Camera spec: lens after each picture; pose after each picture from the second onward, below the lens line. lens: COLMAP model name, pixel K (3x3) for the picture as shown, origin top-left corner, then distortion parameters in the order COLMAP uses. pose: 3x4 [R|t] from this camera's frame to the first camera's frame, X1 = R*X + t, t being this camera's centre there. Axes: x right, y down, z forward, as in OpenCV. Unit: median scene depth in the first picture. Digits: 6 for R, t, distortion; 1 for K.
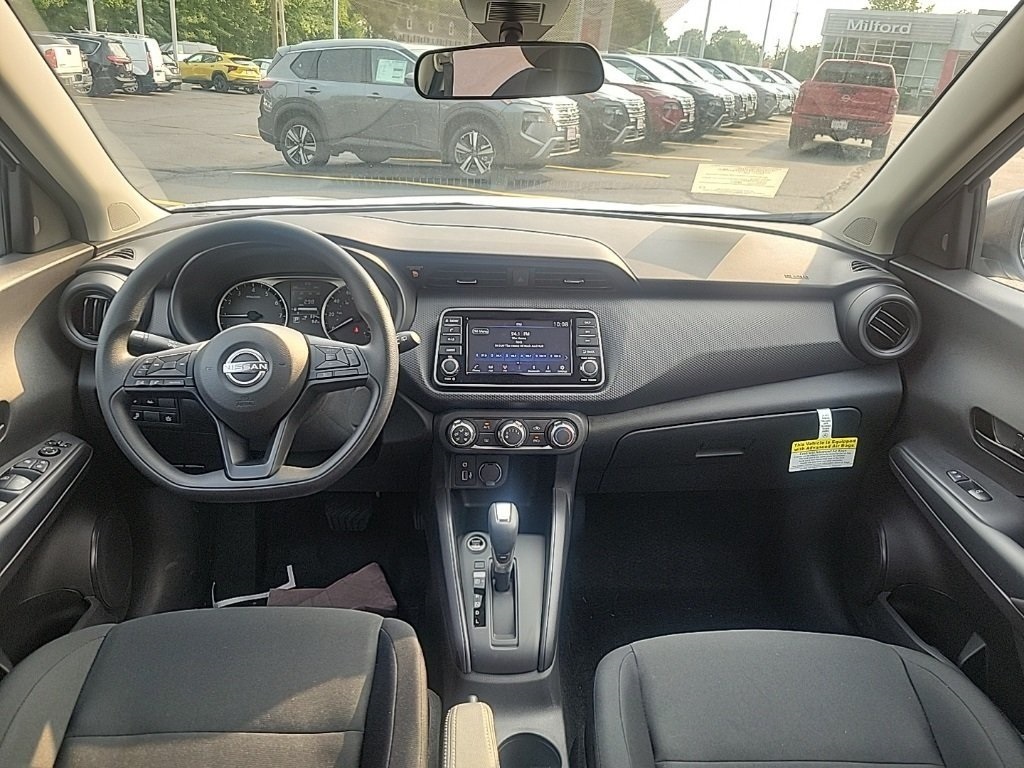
lens RADIAL K [[776.3, 0, 512.0], [0, 776.3, 384.0], [0, 0, 1]] dist [0.034199, -0.022398]
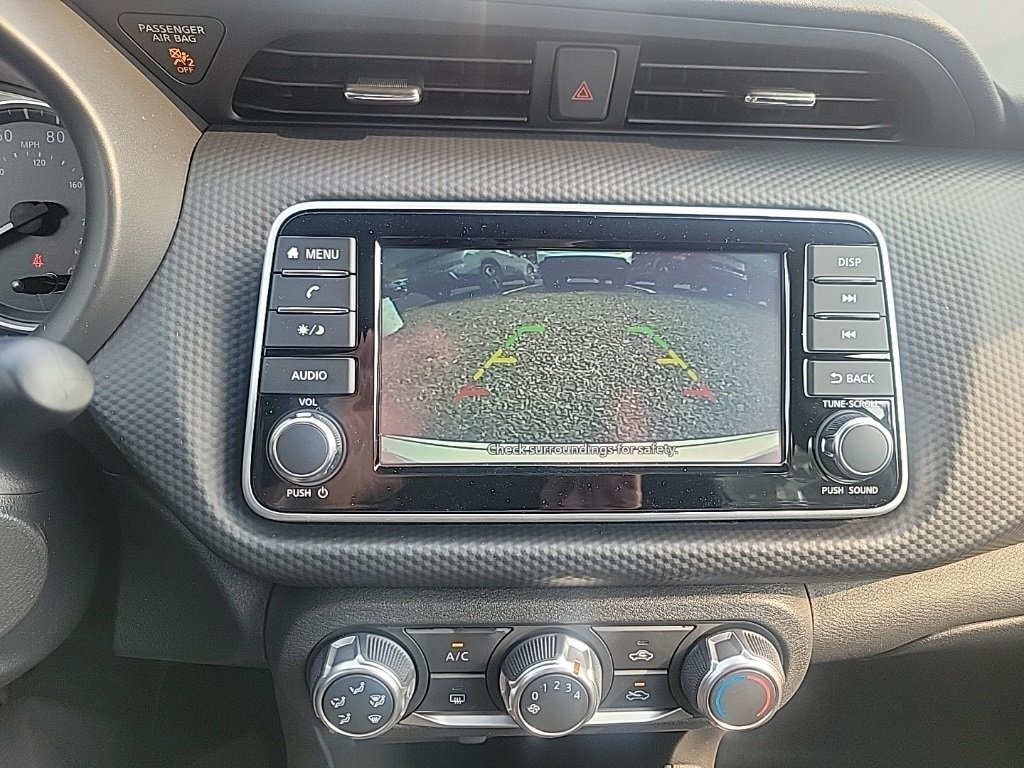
lens RADIAL K [[797.3, 0, 512.0], [0, 797.3, 384.0], [0, 0, 1]] dist [-0.004462, -0.004644]
pose [[0.999842, 0.005698, 0.016854, -0.017755], [-0.008297, 0.987340, 0.158398, -0.077034], [-0.015738, -0.158513, 0.987231, 0.705742]]
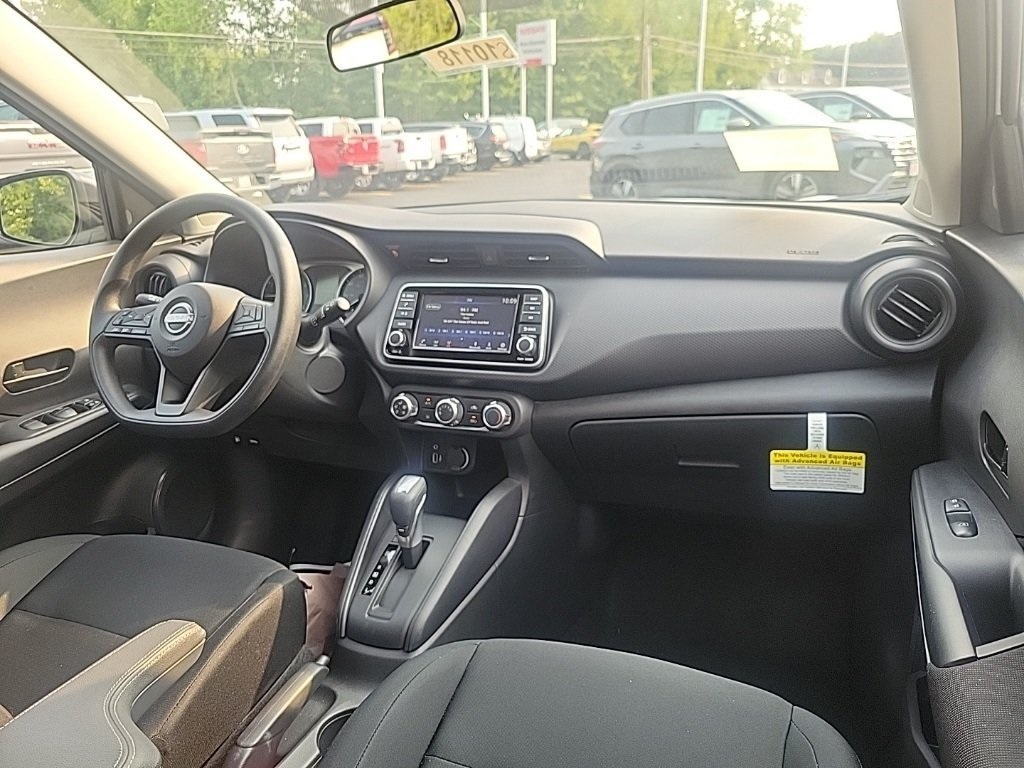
lens RADIAL K [[789.9, 0, 502.0], [0, 789.9, 380.5], [0, 0, 1]] dist [0.022947, -0.001859]
pose [[0.894285, 0.051572, -0.444517, 0.469990], [-0.088045, 0.994198, -0.061786, 0.077126], [0.438751, 0.094391, 0.893637, 0.137223]]
